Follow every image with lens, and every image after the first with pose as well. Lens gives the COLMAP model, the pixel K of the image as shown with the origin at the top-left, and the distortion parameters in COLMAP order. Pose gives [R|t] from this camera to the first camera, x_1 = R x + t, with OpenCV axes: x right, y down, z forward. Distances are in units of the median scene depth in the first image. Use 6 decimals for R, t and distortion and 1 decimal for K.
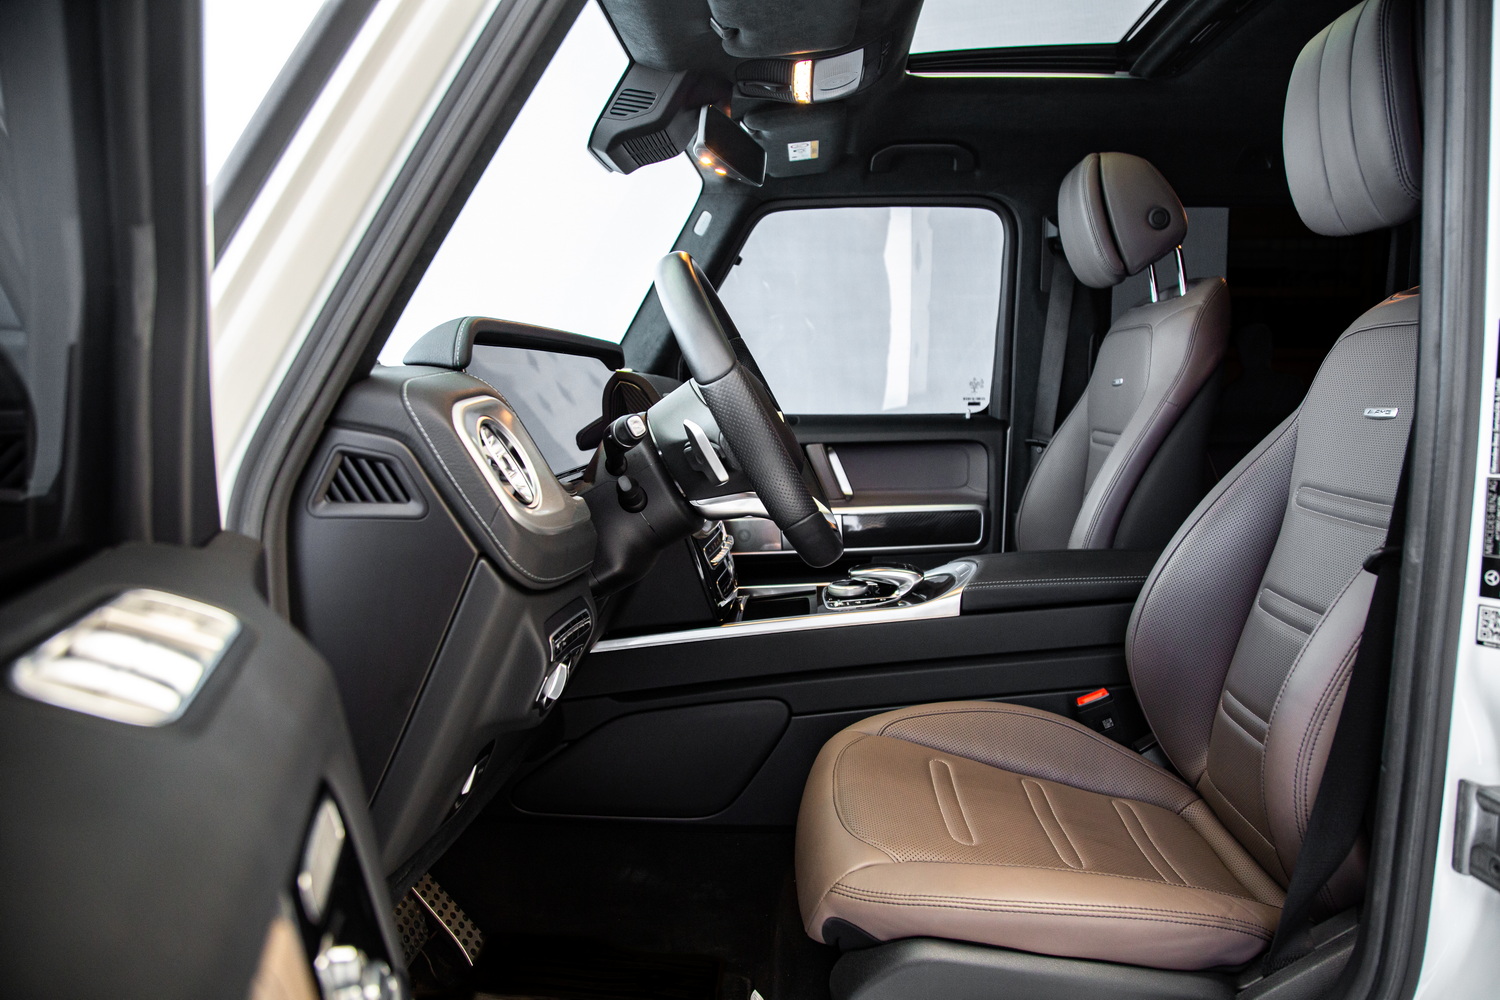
lens RADIAL K [[1004.1, 0, 750.0], [0, 1004.1, 500.0], [0, 0, 1]] dist [-0.088082, 0.000621]
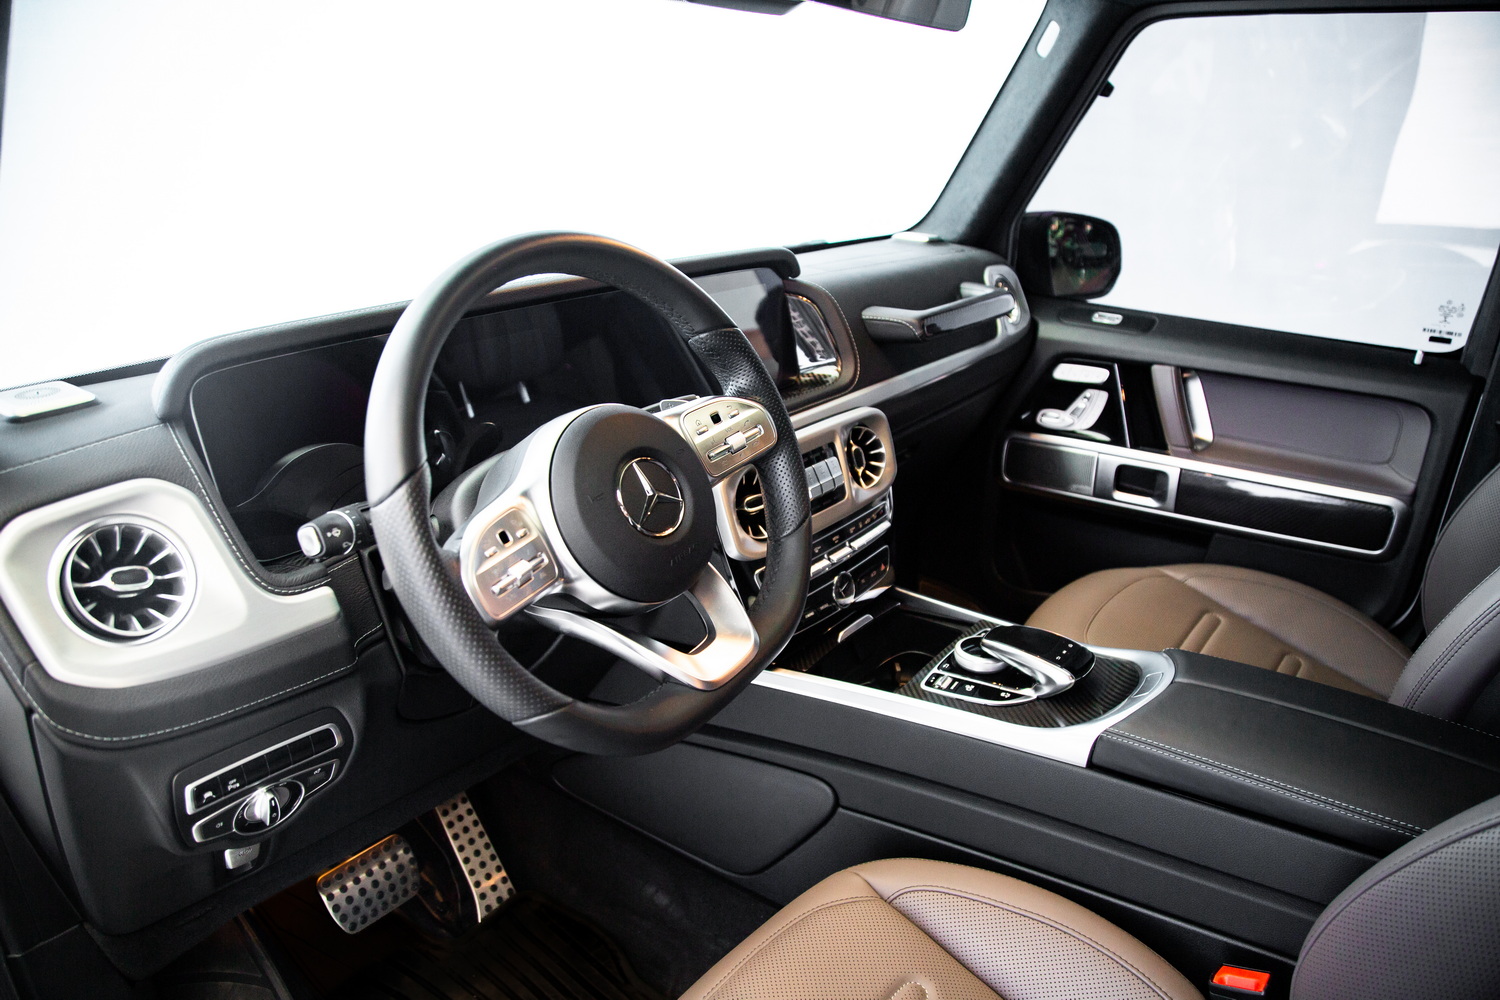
lens RADIAL K [[1004.1, 0, 750.0], [0, 1004.1, 500.0], [0, 0, 1]] dist [-0.088082, 0.000621]
pose [[0.828755, 0.227205, -0.511414, 0.200858], [-0.092151, 0.956804, 0.275744, -0.130720], [0.551973, -0.181397, 0.813893, 0.245822]]
